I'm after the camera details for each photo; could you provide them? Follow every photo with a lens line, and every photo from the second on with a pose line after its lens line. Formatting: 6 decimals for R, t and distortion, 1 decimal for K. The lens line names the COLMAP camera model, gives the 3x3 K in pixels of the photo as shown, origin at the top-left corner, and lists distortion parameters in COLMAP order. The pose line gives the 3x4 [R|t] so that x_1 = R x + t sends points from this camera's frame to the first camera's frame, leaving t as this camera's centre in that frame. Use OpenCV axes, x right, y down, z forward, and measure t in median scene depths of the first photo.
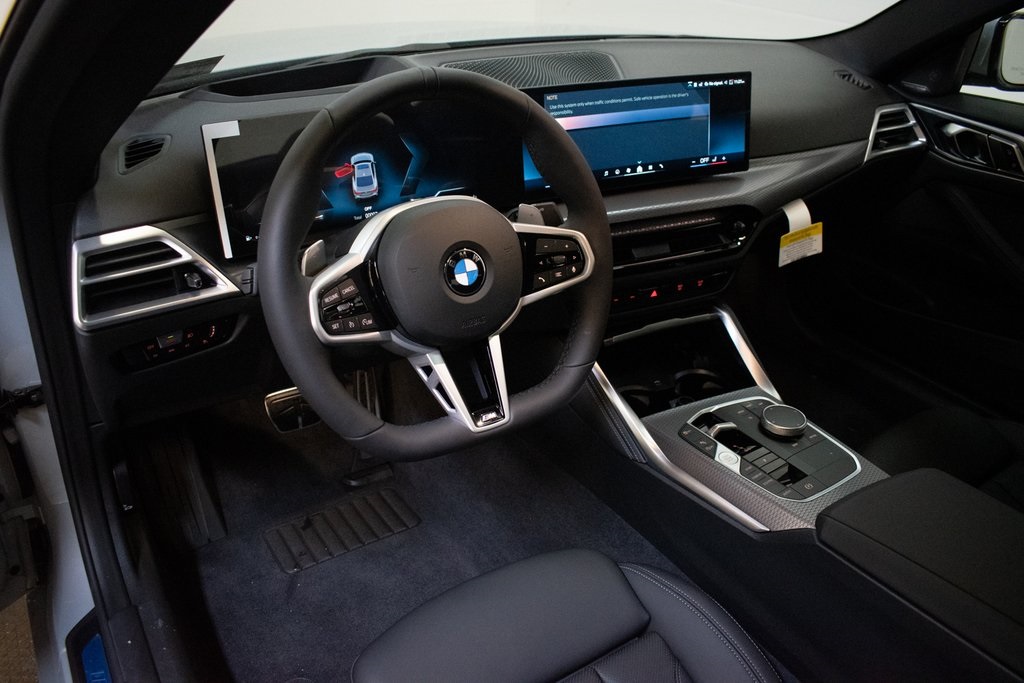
lens RADIAL K [[773.4, 0, 512.0], [0, 773.4, 341.5], [0, 0, 1]] dist [-0.093825, 0.002948]
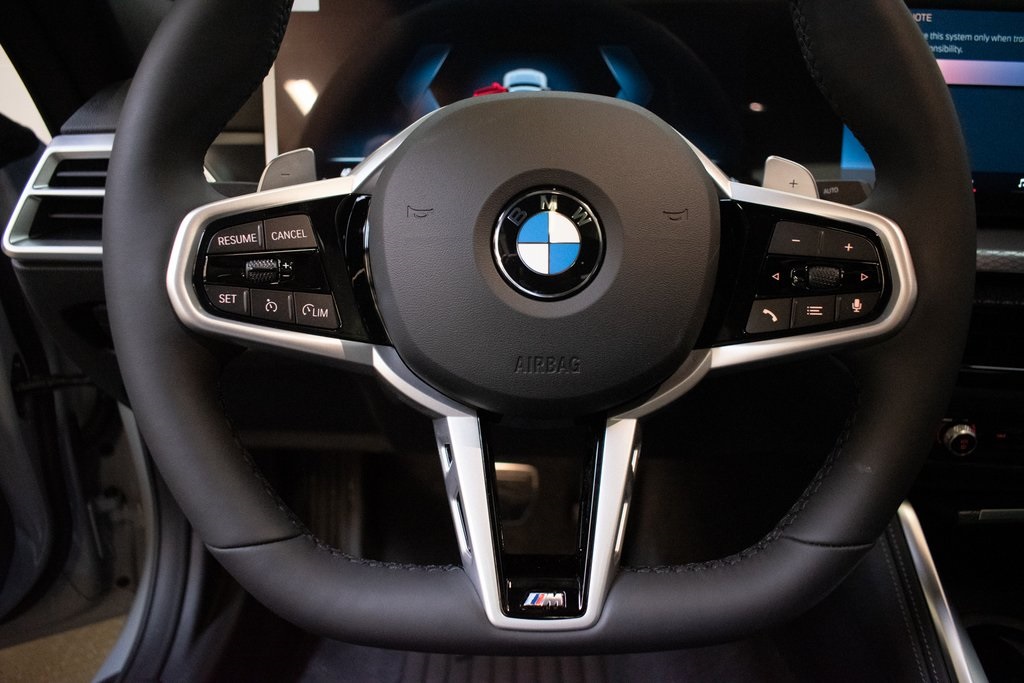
lens RADIAL K [[773.4, 0, 512.0], [0, 773.4, 341.5], [0, 0, 1]] dist [-0.093825, 0.002948]
pose [[0.844605, 0.173152, -0.506618, 0.132536], [-0.243631, 0.966909, -0.075697, -0.001254], [0.476746, 0.187362, 0.858841, 0.579653]]
